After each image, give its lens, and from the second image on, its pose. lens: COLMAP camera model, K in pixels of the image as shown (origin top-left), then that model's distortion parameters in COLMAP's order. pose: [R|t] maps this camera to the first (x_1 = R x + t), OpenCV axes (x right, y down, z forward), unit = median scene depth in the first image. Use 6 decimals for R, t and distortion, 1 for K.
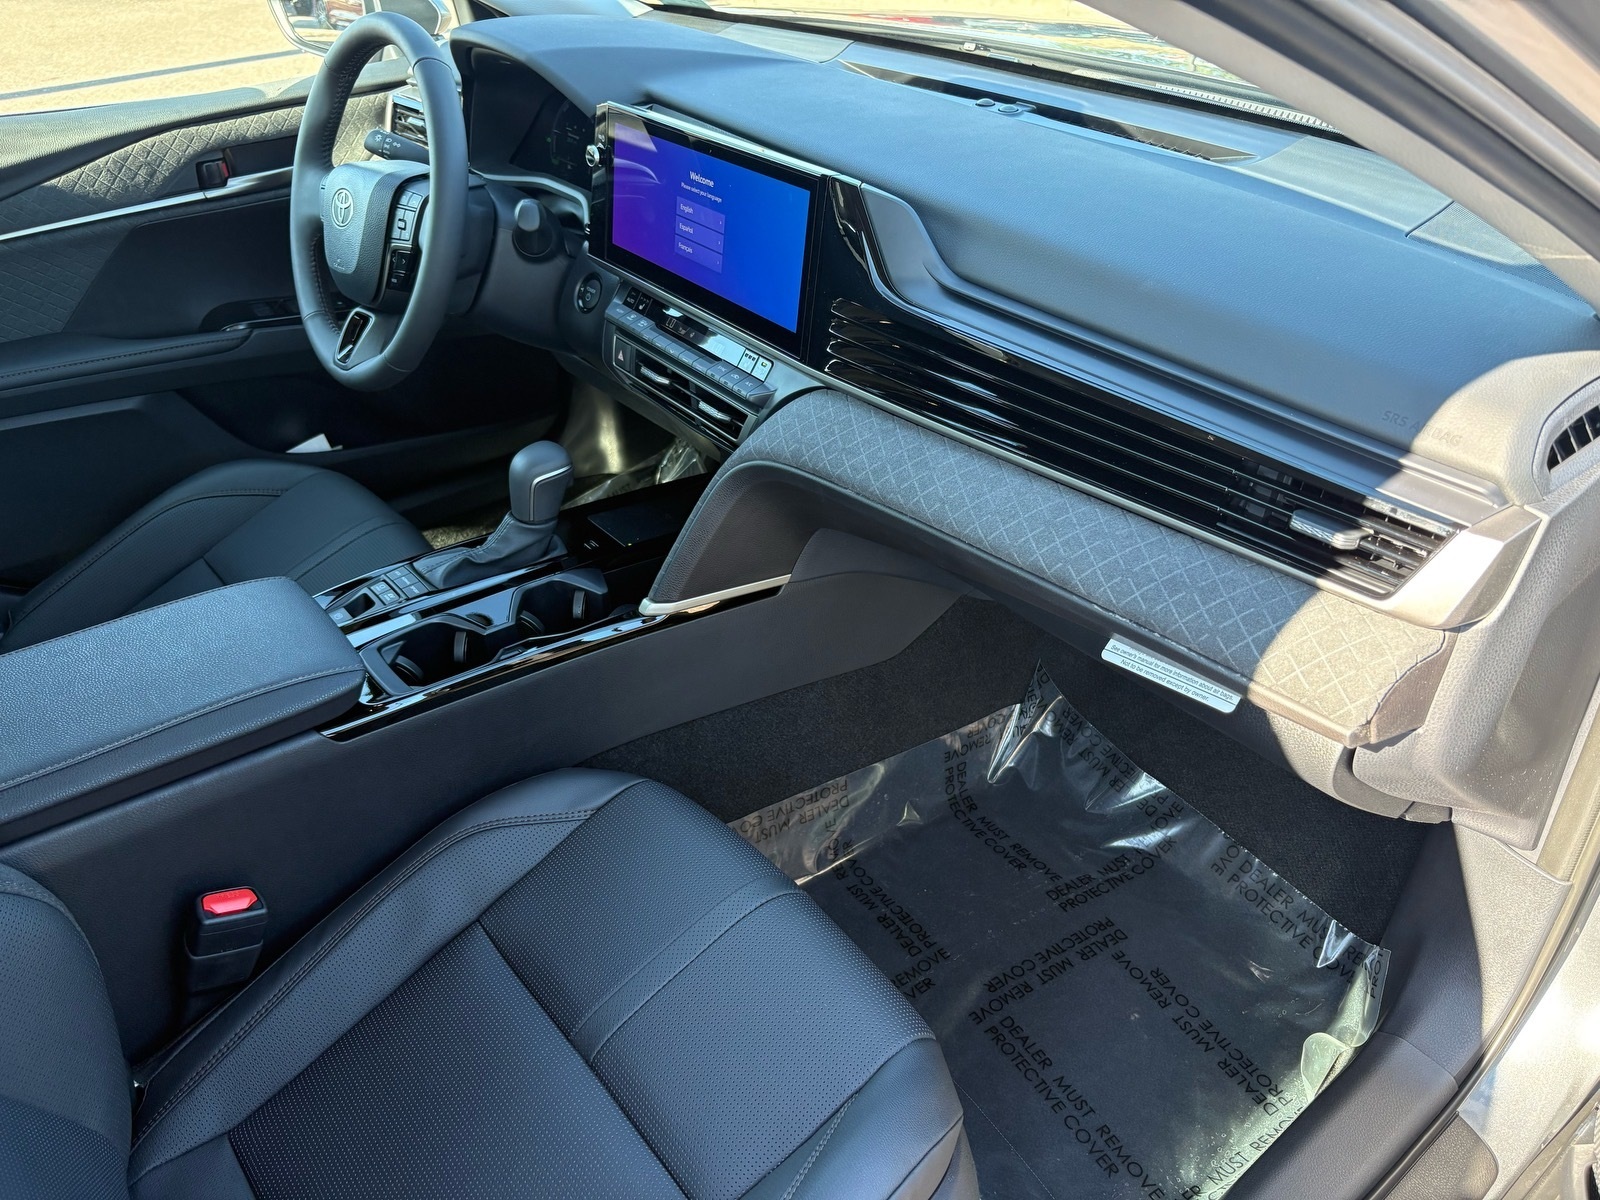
lens RADIAL K [[1218.3, 0, 800.0], [0, 1218.3, 600.0], [0, 0, 1]] dist [0.053370, -0.057436]
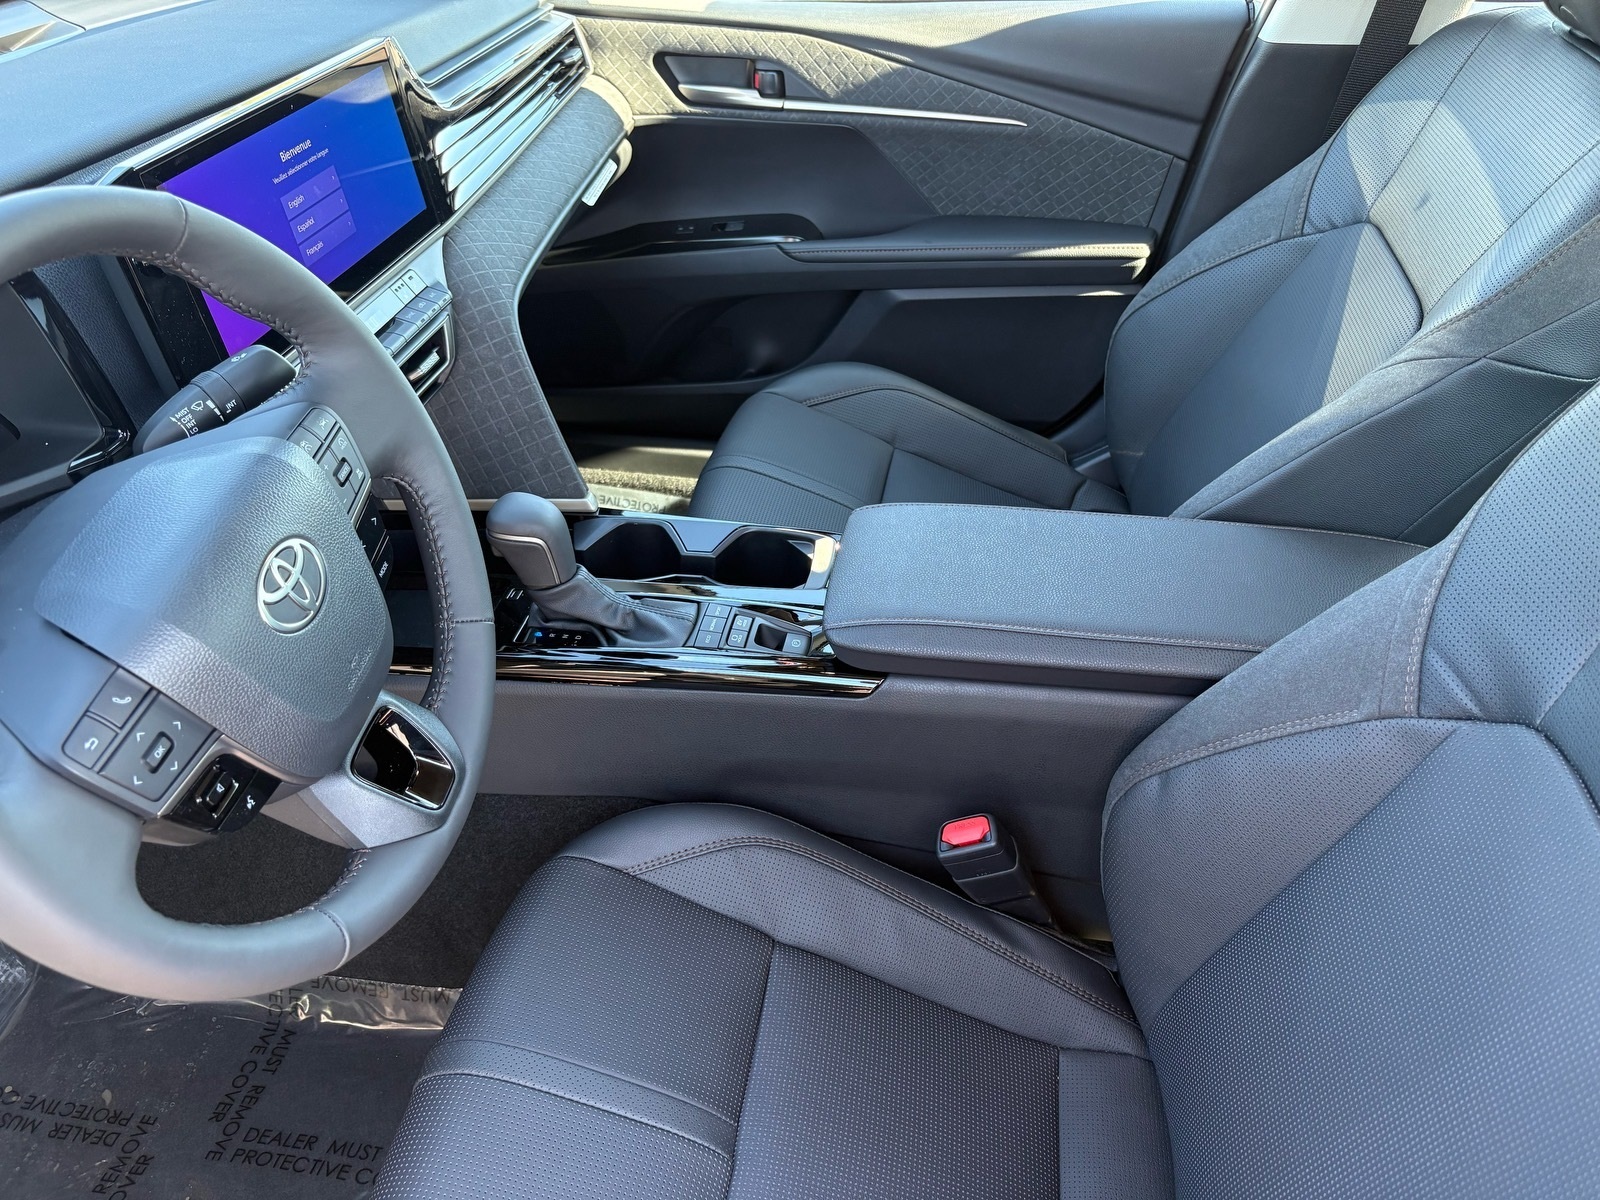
lens RADIAL K [[1218.3, 0, 800.0], [0, 1218.3, 600.0], [0, 0, 1]] dist [0.053370, -0.057436]
pose [[-0.673688, -0.447388, 0.588208, -0.812120], [0.400474, 0.447928, 0.799363, -0.646541], [-0.621100, 0.774083, -0.122597, 1.003150]]
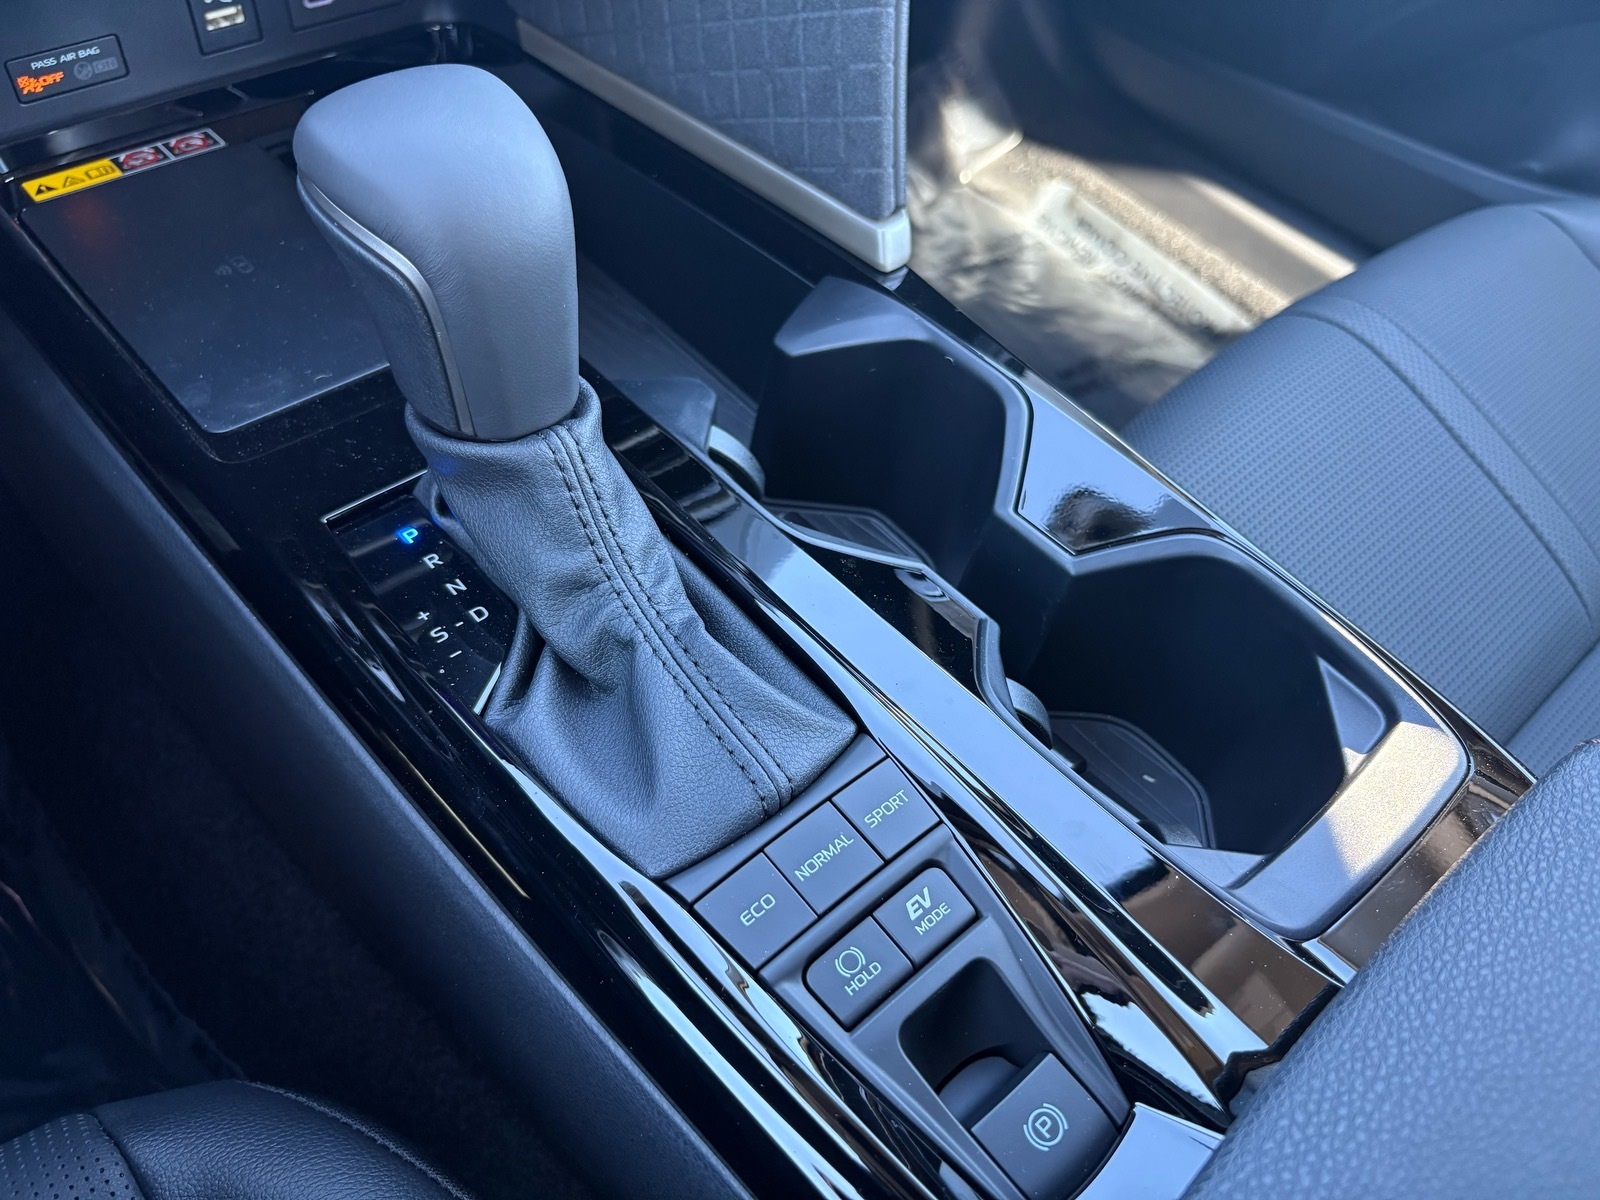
lens RADIAL K [[1218.3, 0, 800.0], [0, 1218.3, 600.0], [0, 0, 1]] dist [0.053370, -0.057436]
pose [[-0.073908, -0.779480, 0.622052, -0.411696], [0.475427, 0.520774, 0.709058, -0.201310], [-0.876645, 0.348145, 0.332097, 0.874241]]
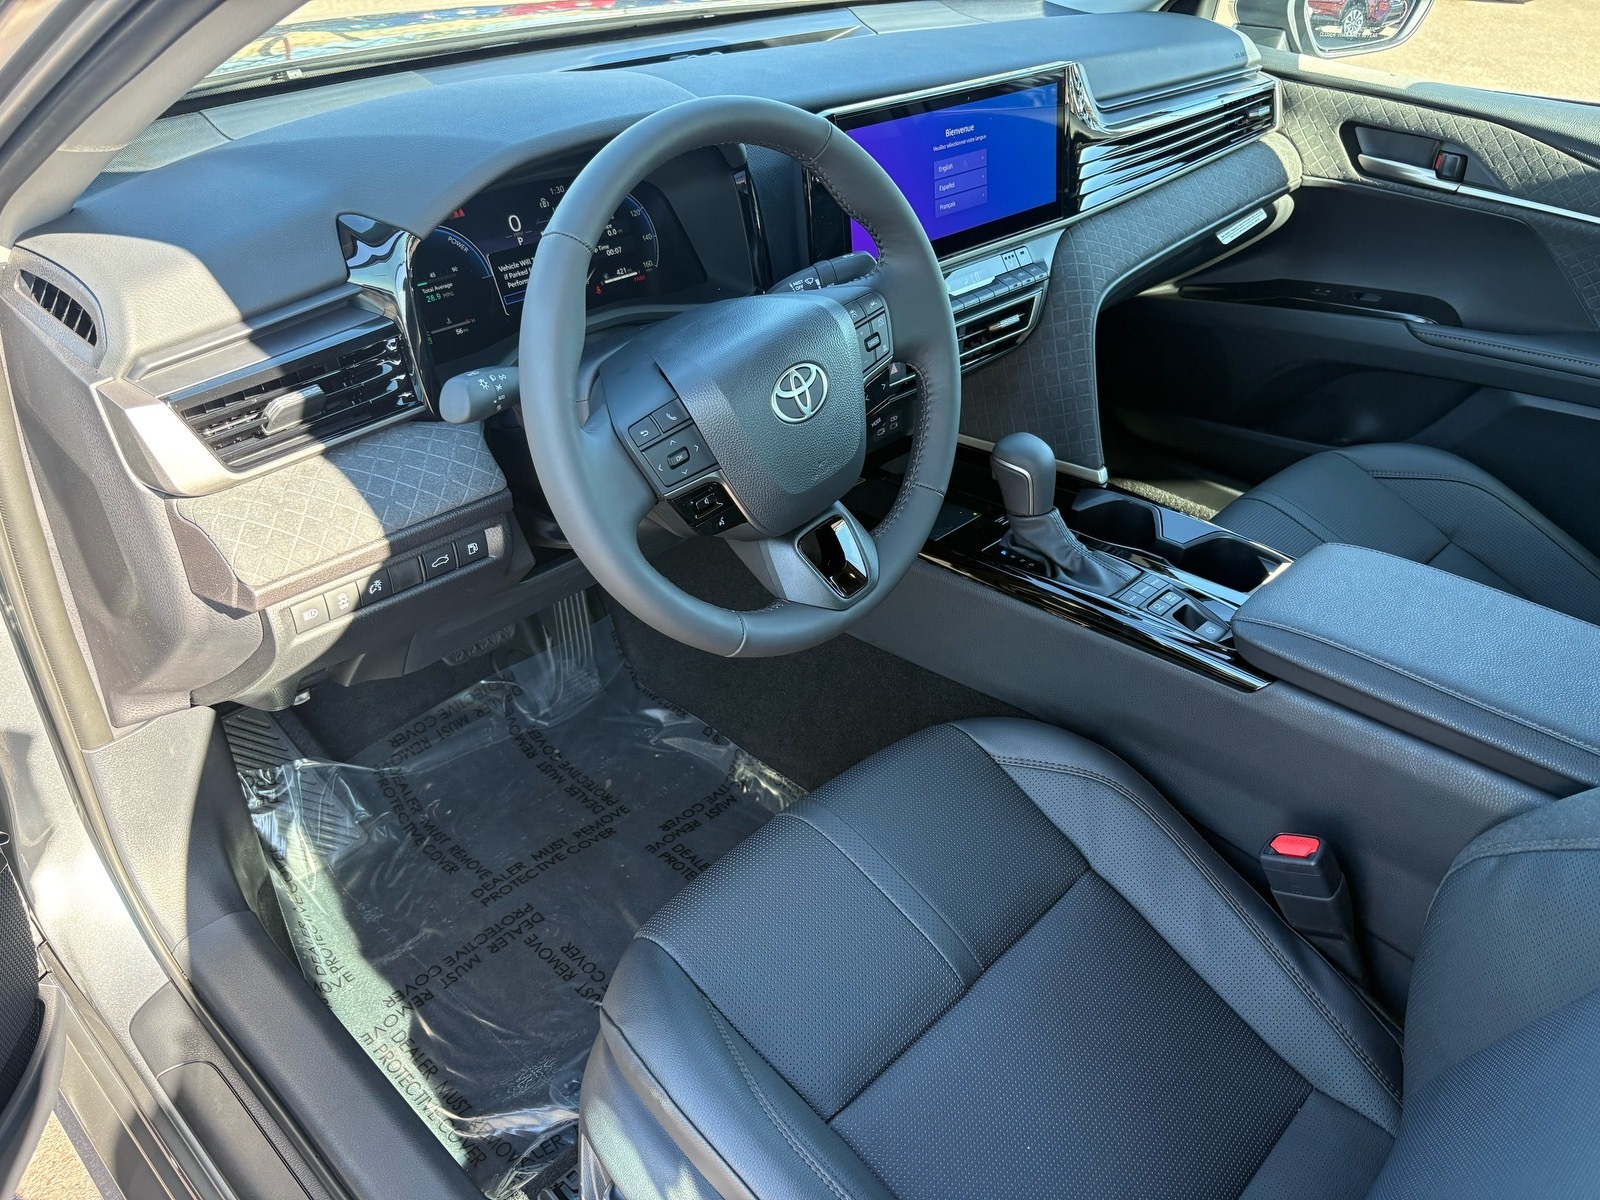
lens RADIAL K [[1220.1, 0, 800.0], [0, 1220.1, 600.0], [0, 0, 1]] dist [0.005544, -0.006385]
pose [[-0.128080, -0.563495, 0.816130, -1.011132], [0.533465, 0.654577, 0.535671, -0.633589], [-0.836069, 0.503986, 0.216767, 0.974215]]
